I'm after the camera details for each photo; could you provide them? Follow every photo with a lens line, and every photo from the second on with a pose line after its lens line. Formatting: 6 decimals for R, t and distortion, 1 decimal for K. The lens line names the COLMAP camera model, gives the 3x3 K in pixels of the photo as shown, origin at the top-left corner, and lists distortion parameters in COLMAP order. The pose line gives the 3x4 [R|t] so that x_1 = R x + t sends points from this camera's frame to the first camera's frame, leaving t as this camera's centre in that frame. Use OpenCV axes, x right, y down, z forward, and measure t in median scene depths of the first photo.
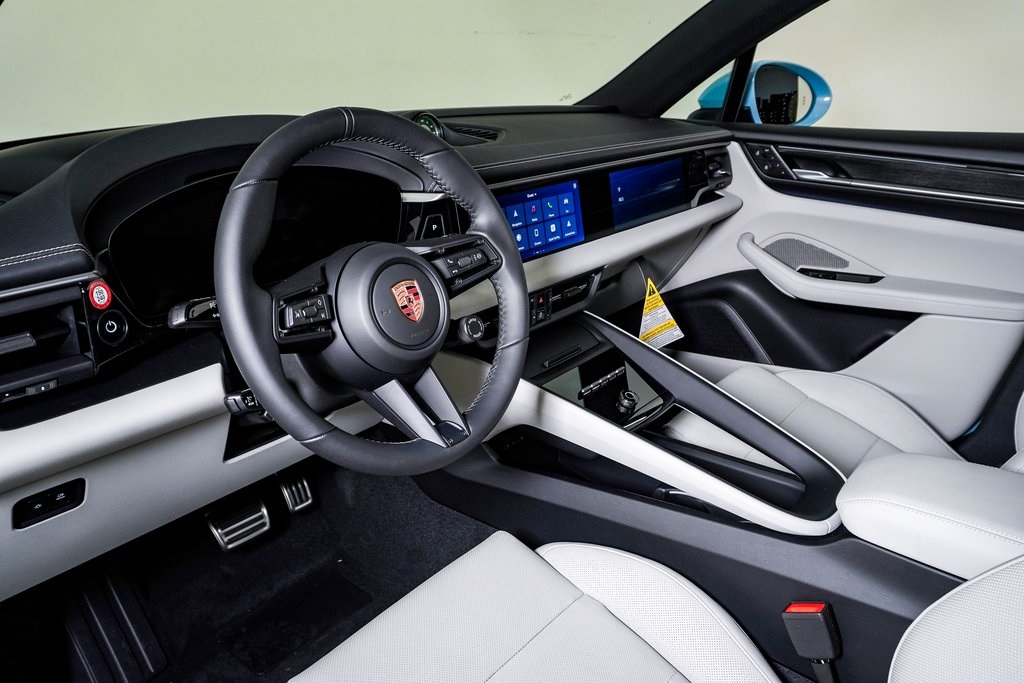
lens RADIAL K [[747.3, 0, 512.0], [0, 747.3, 341.5], [0, 0, 1]] dist [-0.045698, 0.051726]
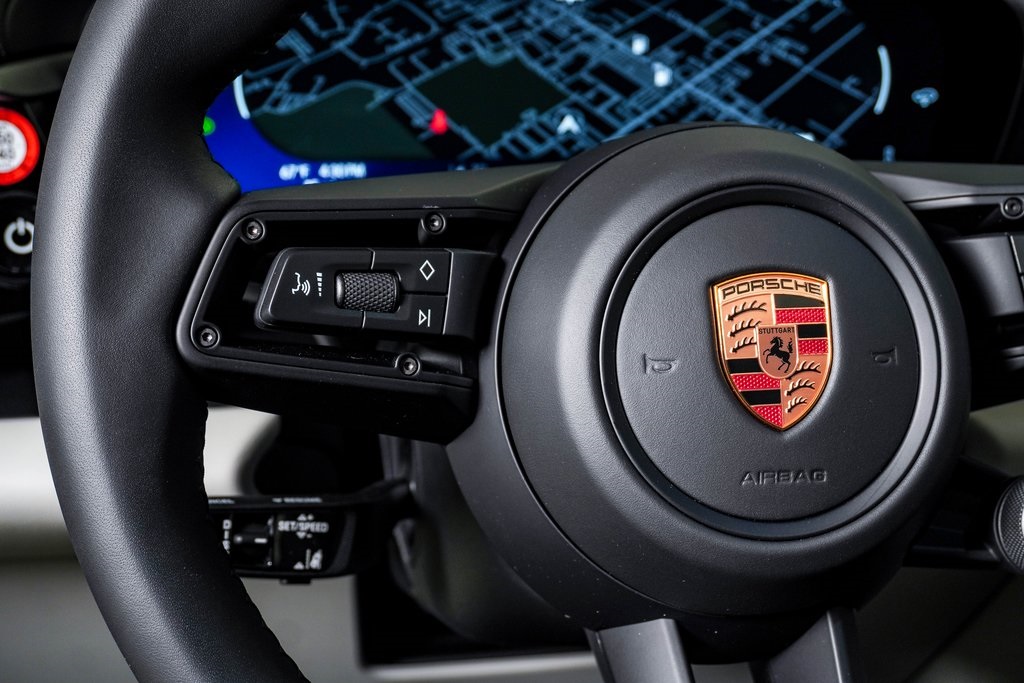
lens RADIAL K [[1349.8, 0, 512.0], [0, 1349.8, 341.5], [0, 0, 1]] dist [0.020811, 0.031072]
pose [[0.766131, 0.223143, -0.602703, 0.068577], [-0.266056, 0.963778, 0.018626, -0.037440], [0.585028, 0.146083, 0.797748, 0.518773]]
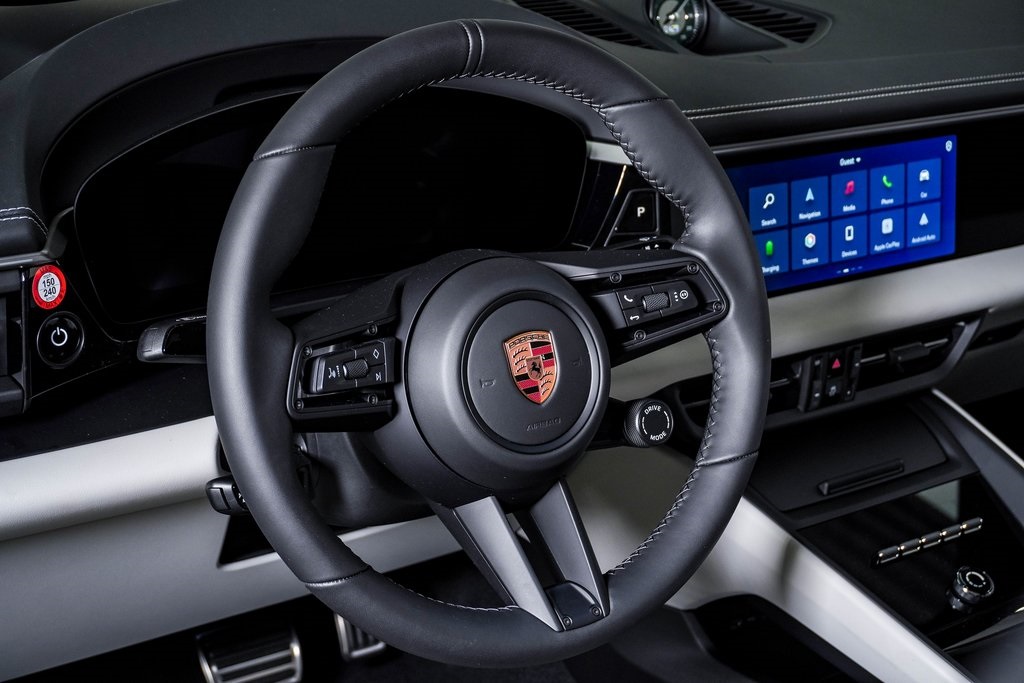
lens RADIAL K [[1530.6, 0, 512.0], [0, 1530.6, 341.5], [0, 0, 1]] dist [0.005805, 0.066428]
pose [[0.954587, 0.152950, -0.255675, 0.130607], [-0.149765, 0.988204, 0.032003, -0.099033], [0.257553, 0.007742, 0.966233, -0.125120]]
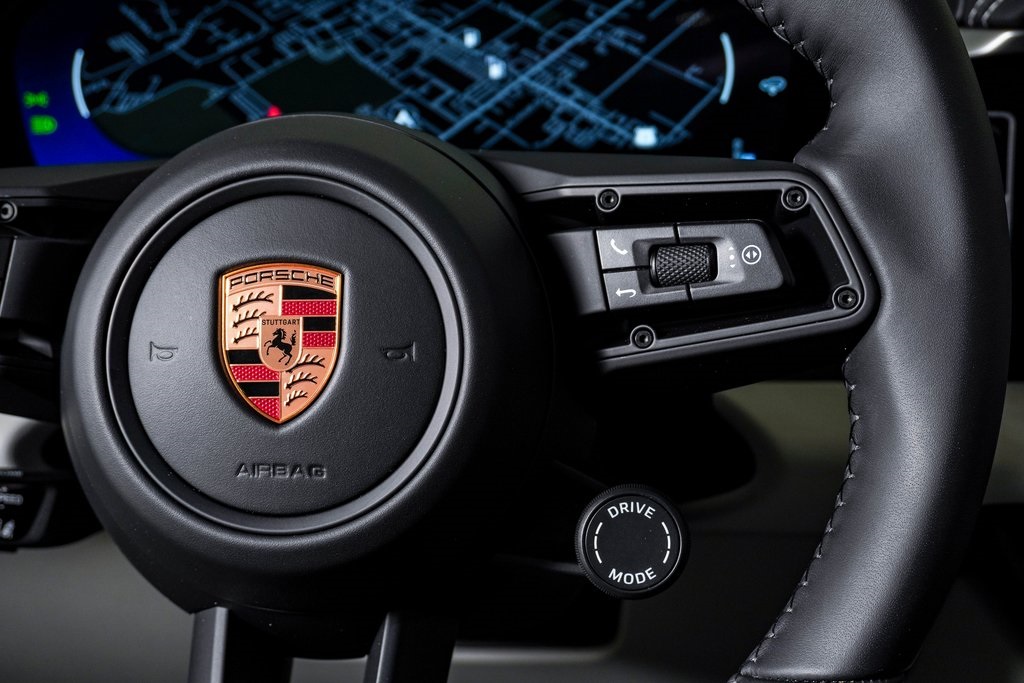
lens RADIAL K [[1323.5, 0, 512.0], [0, 1323.5, 341.5], [0, 0, 1]] dist [0.003162, 0.003881]
pose [[0.582058, 0.243416, -0.775859, 0.237858], [-0.280448, 0.955693, 0.089442, -0.106430], [0.763255, 0.165528, 0.624534, 0.706634]]
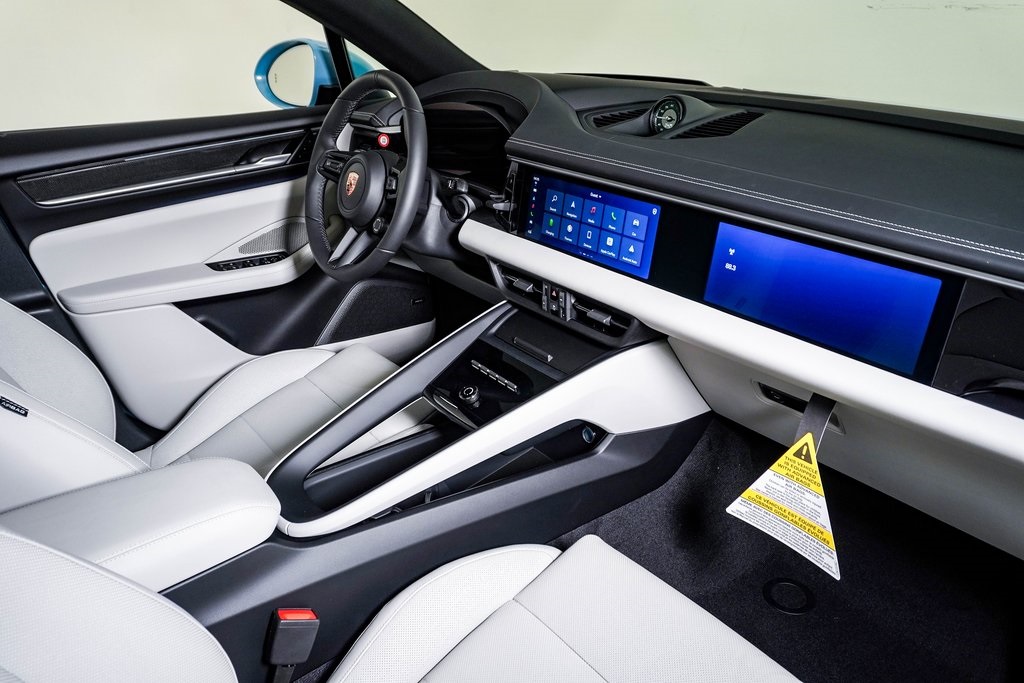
lens RADIAL K [[747.3, 0, 512.0], [0, 747.3, 341.5], [0, 0, 1]] dist [-0.045698, 0.051726]
pose [[-0.216807, 0.423171, -0.879728, 1.332543], [-0.330522, 0.816119, 0.474030, -0.637521], [0.918559, 0.393542, -0.037073, 1.409813]]
